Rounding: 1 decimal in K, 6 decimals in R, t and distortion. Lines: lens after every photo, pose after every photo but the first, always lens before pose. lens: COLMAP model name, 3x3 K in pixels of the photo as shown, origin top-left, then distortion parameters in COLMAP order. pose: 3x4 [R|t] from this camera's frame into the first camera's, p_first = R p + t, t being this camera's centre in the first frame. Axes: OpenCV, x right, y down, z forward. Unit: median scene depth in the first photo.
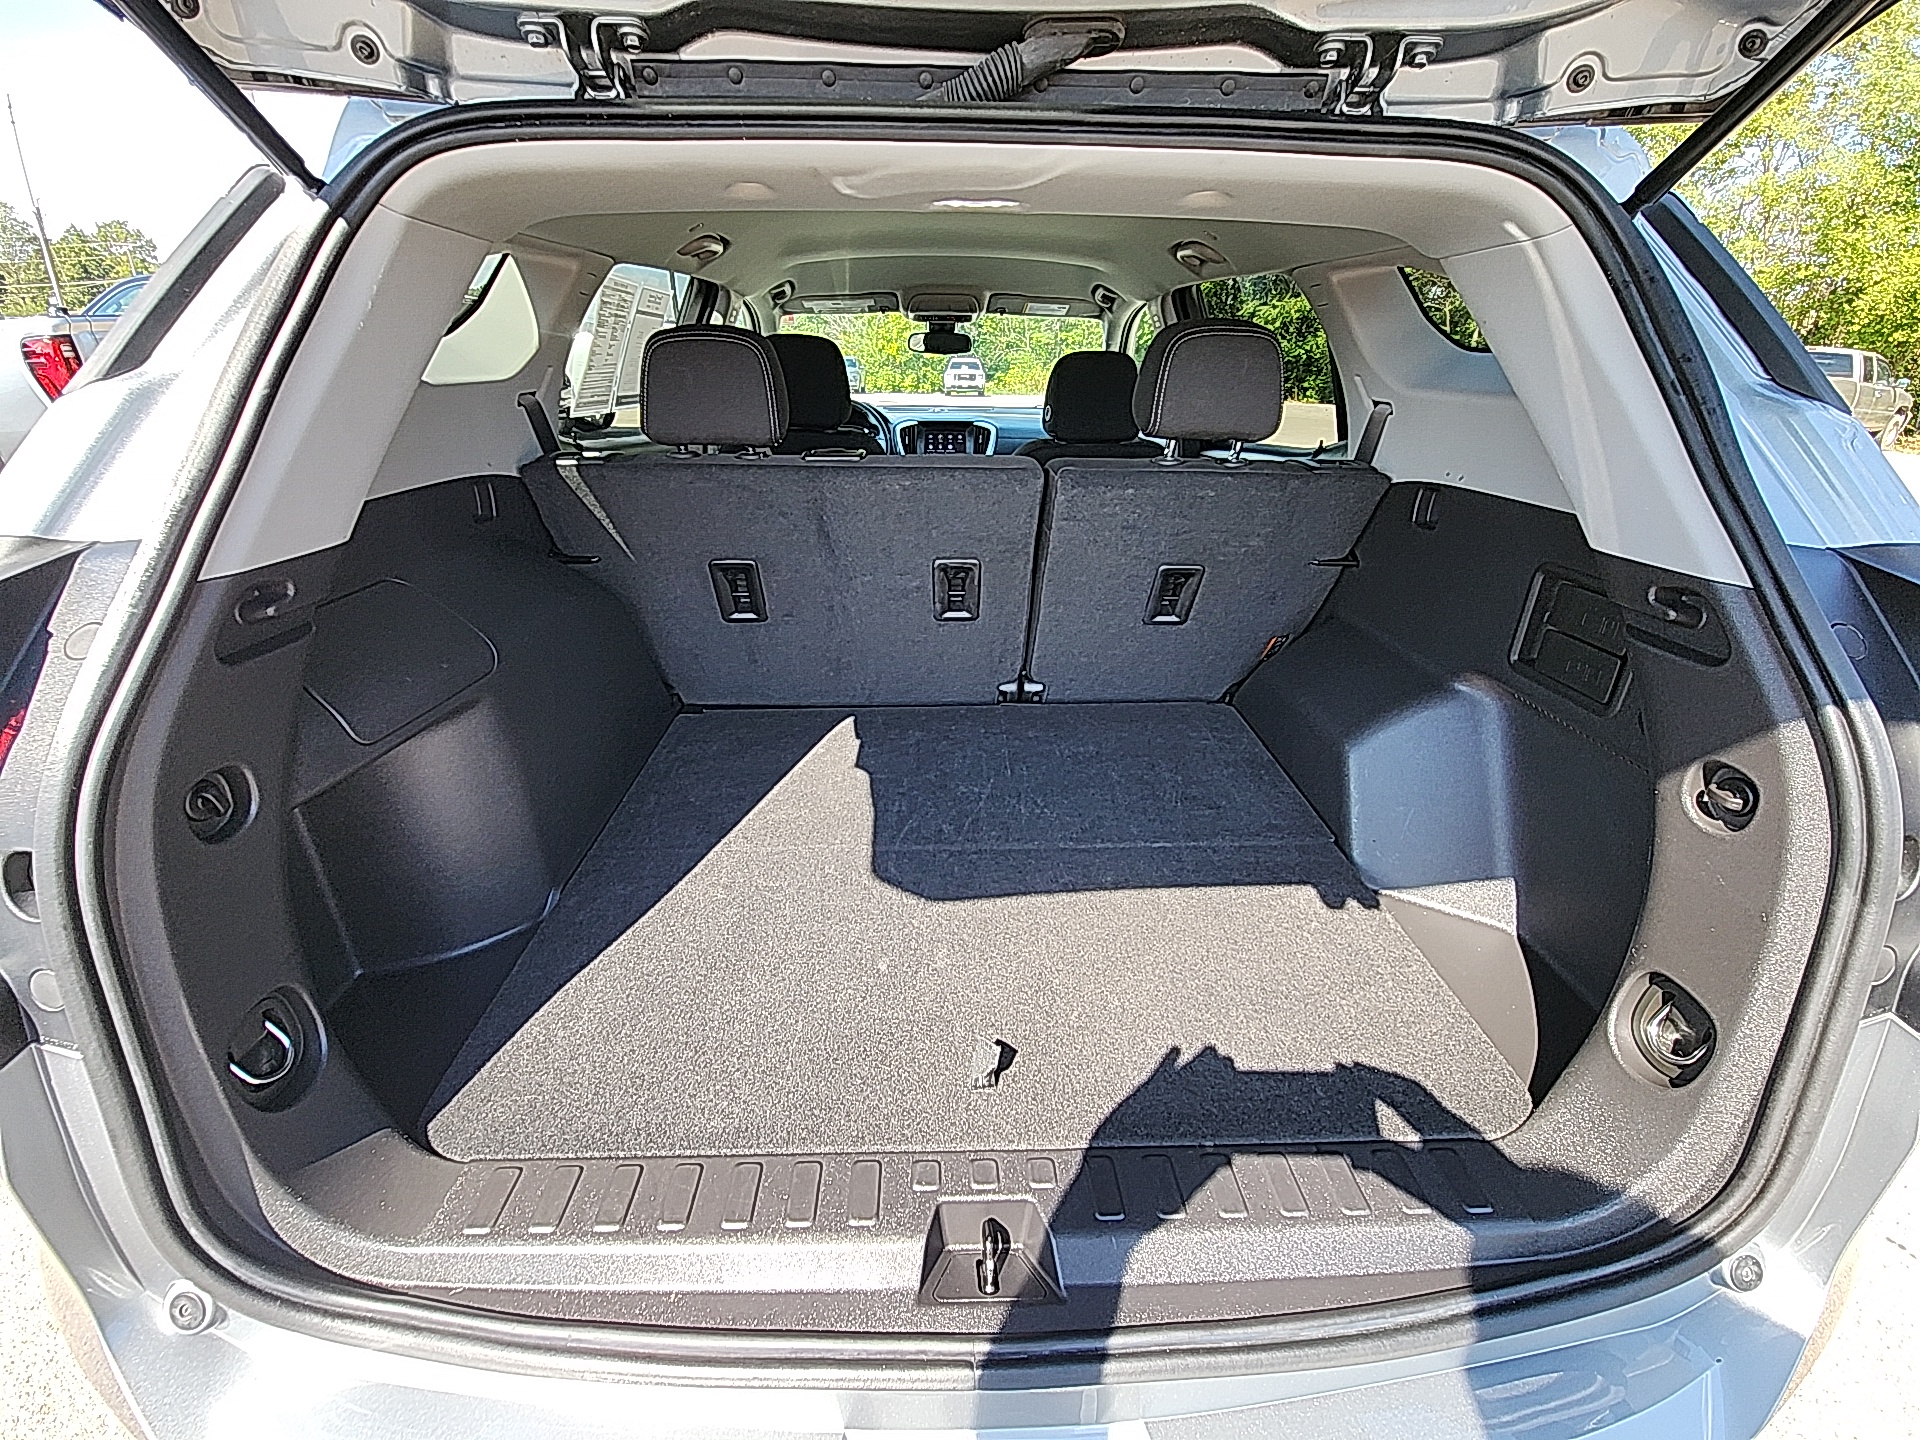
lens RADIAL K [[766.0, 0, 953.2], [0, 766.0, 708.2], [0, 0, 1]] dist [0.015359, -0.013337]
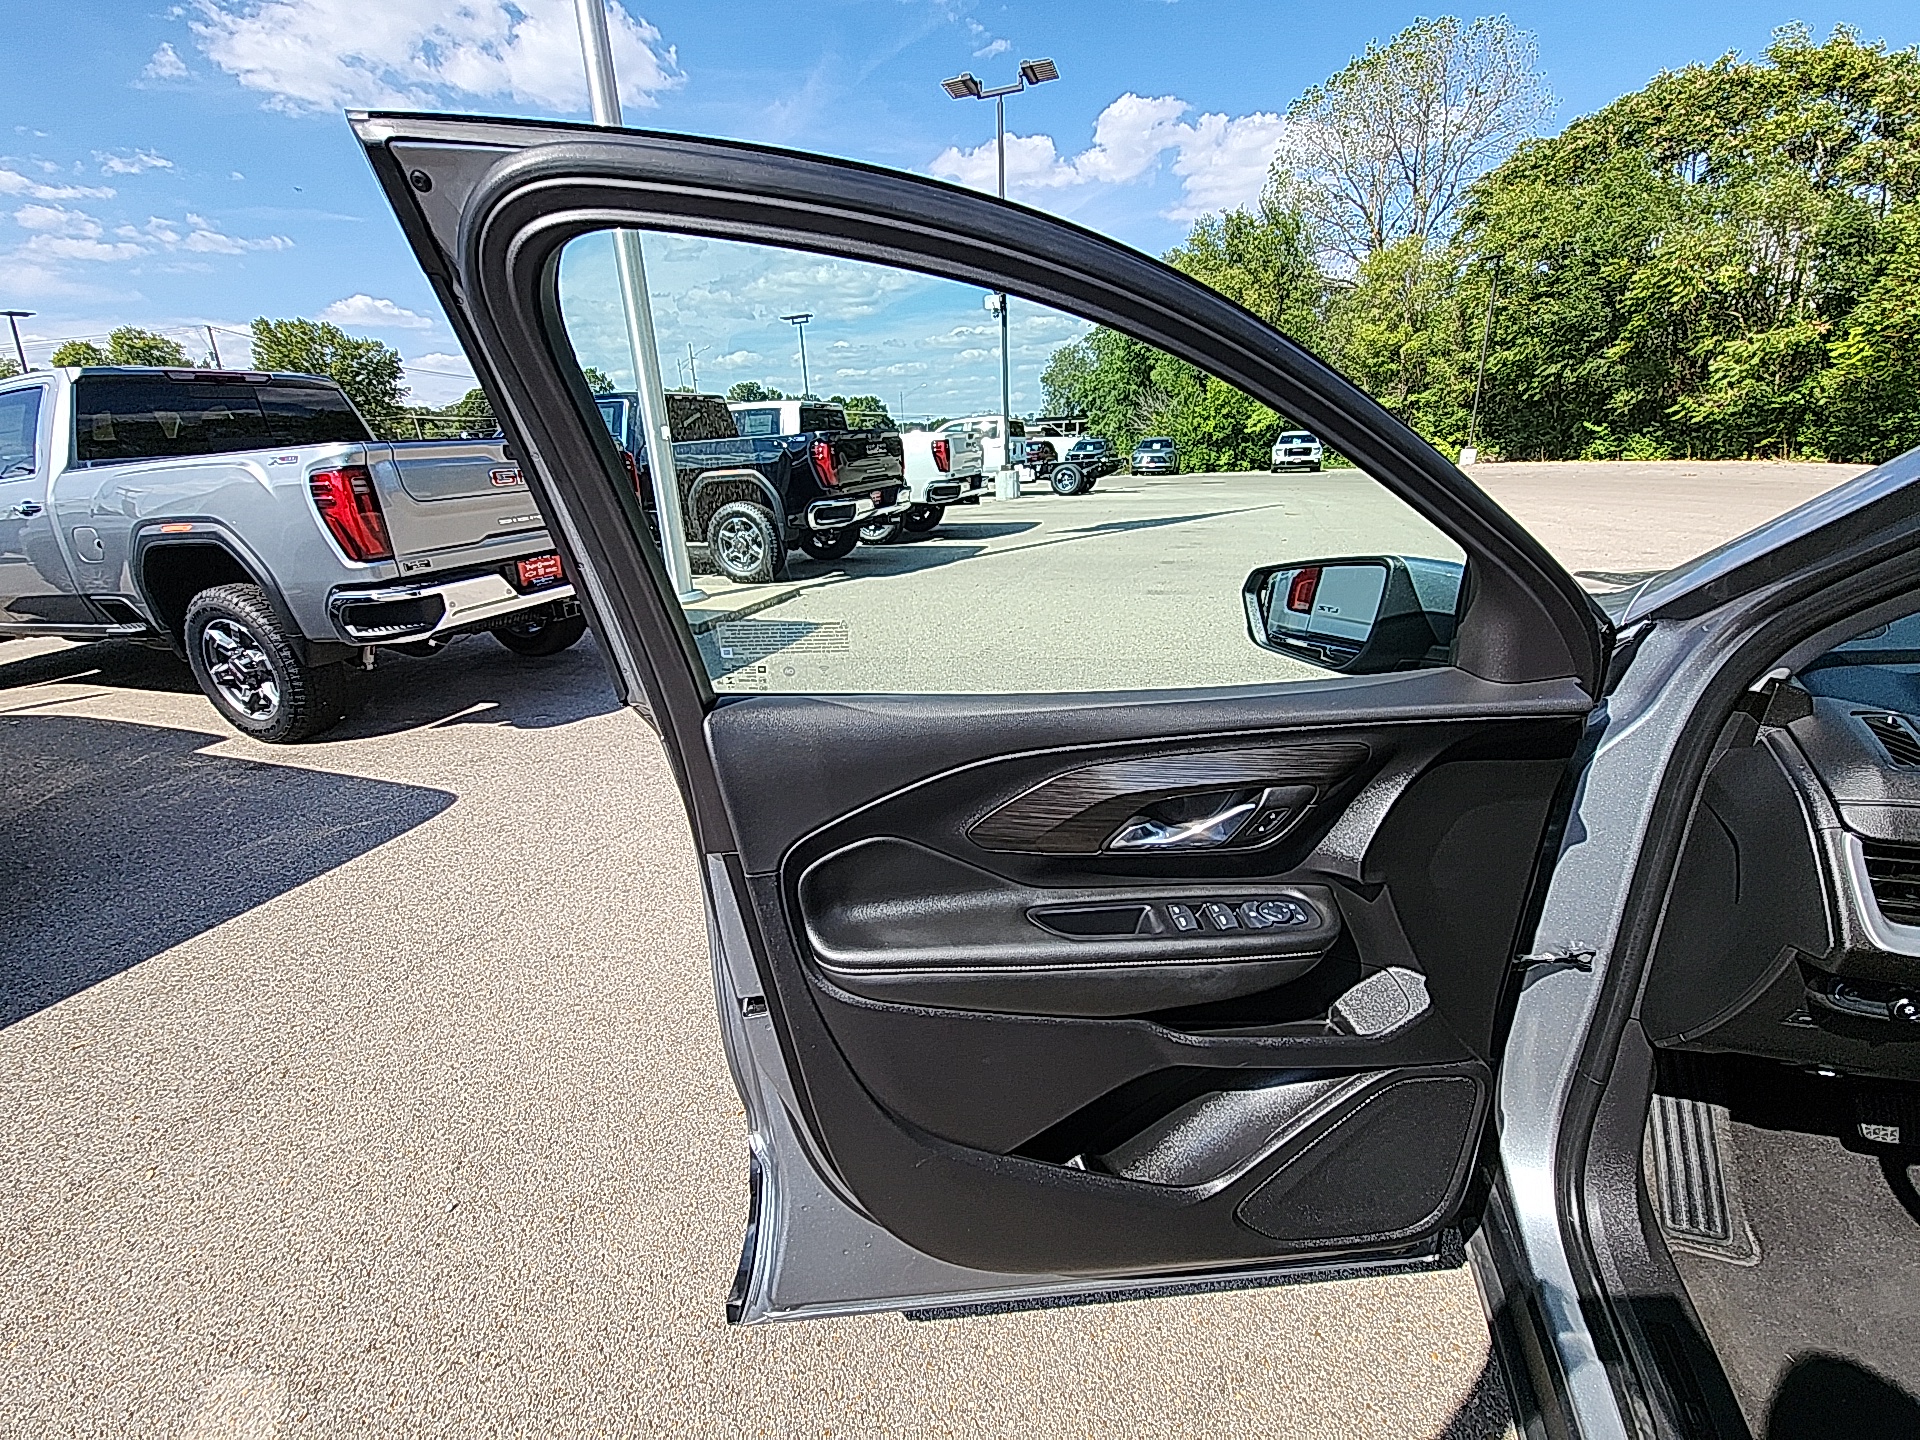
lens RADIAL K [[776.0, 0, 953.4], [0, 776.0, 707.4], [0, 0, 1]] dist [0.008996, -0.007807]
pose [[0.939158, 0.059193, -0.338348, -0.292581], [-0.091681, 0.992501, -0.080846, -0.232861], [0.331025, 0.106947, 0.937542, 0.472735]]
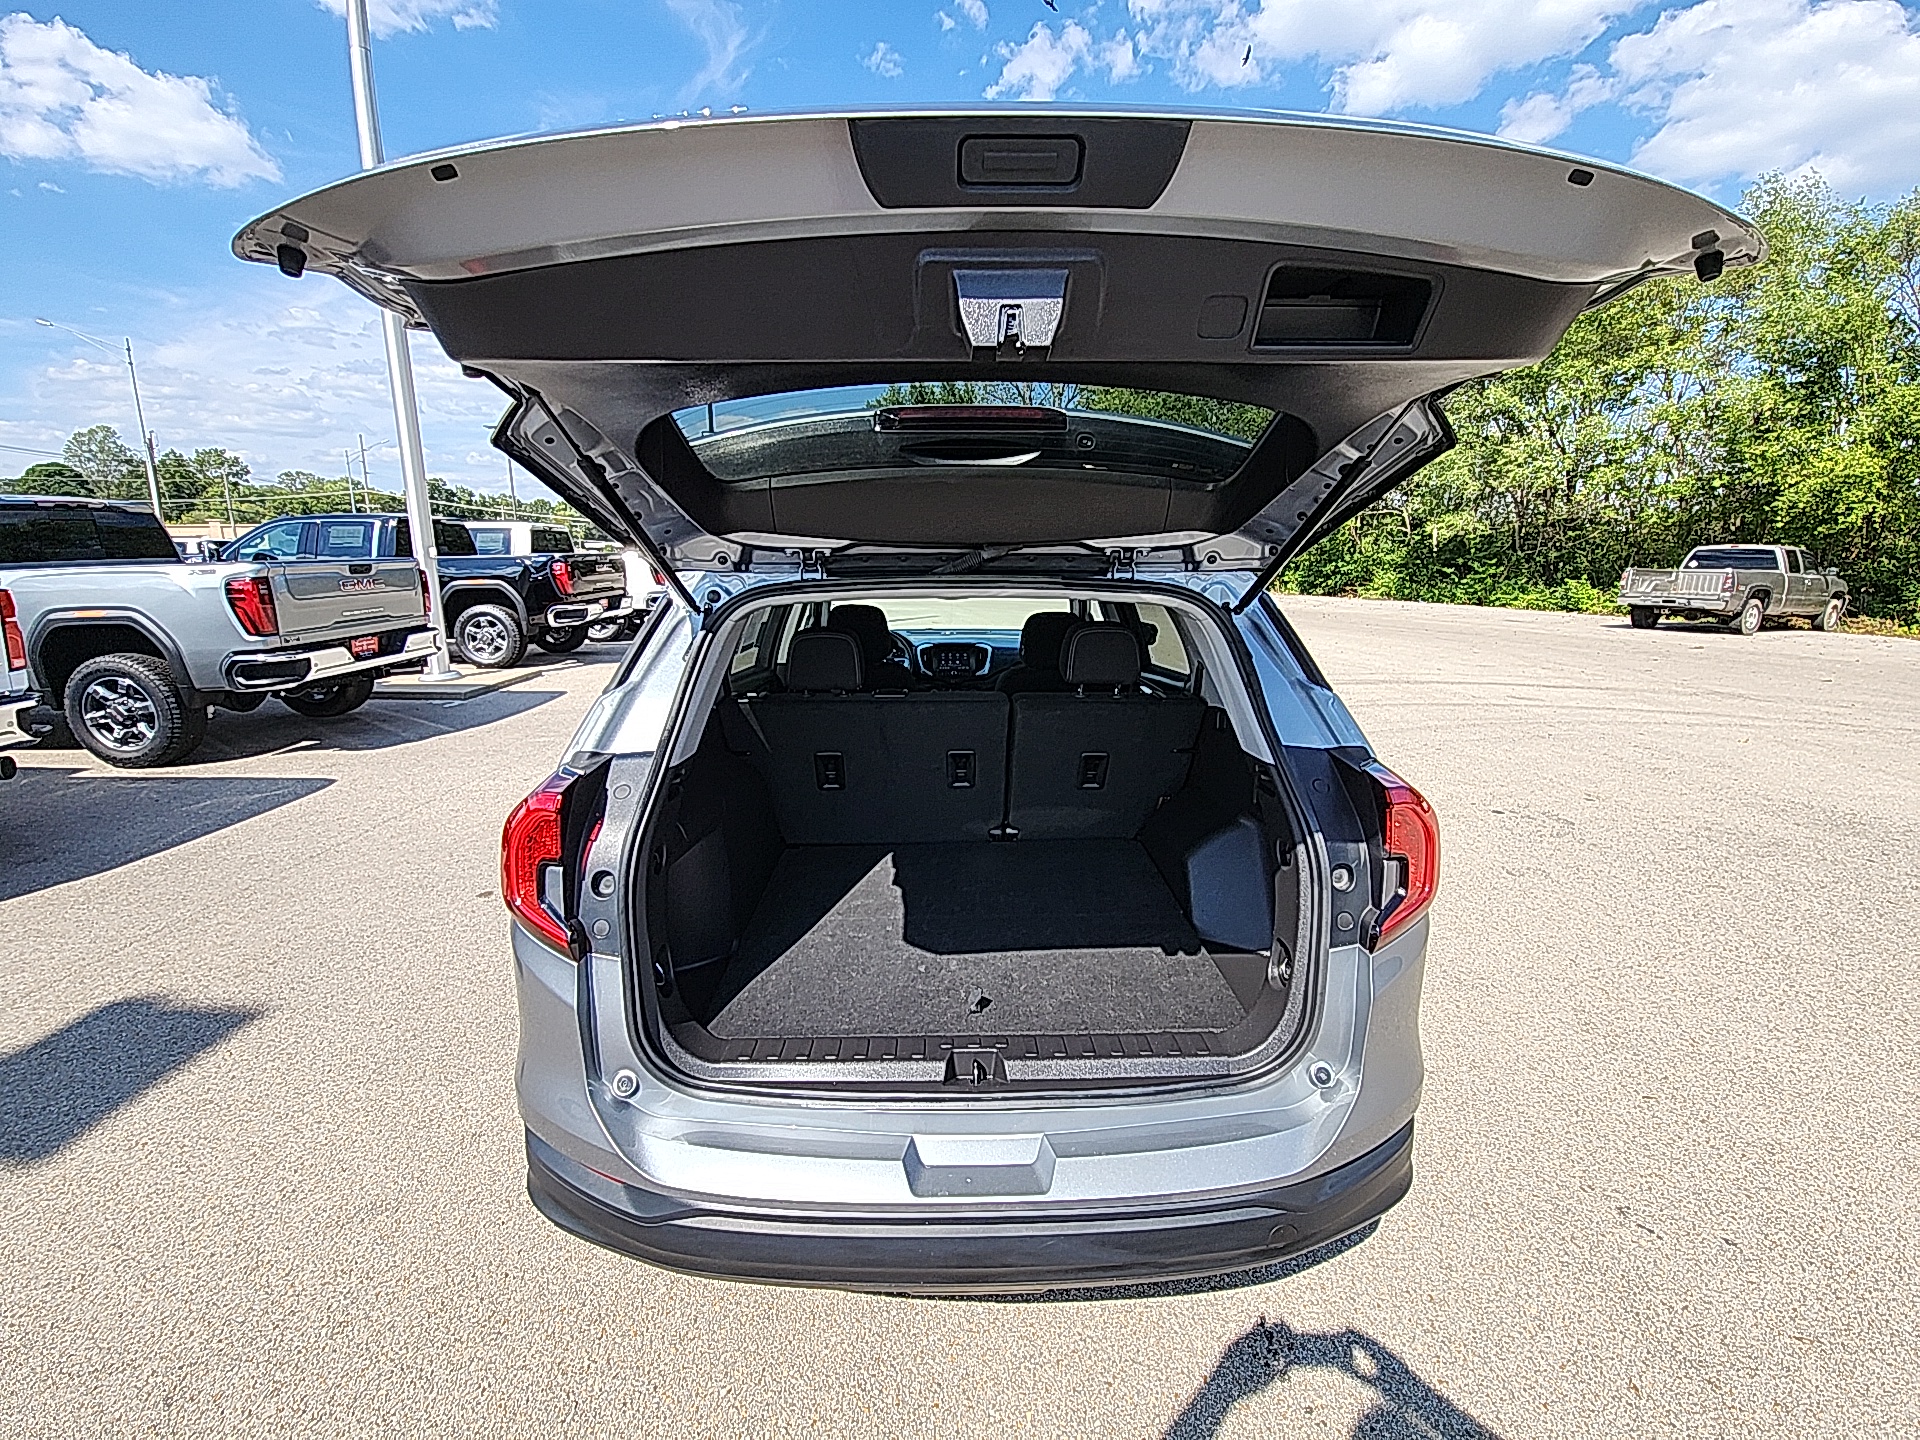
lens RADIAL K [[776.0, 0, 953.4], [0, 776.0, 707.4], [0, 0, 1]] dist [0.008996, -0.007807]
pose [[0.999896, -0.009934, -0.010415, 0.002087], [0.007263, 0.972991, -0.230729, 0.032418], [0.012425, 0.230630, 0.972962, -0.208906]]
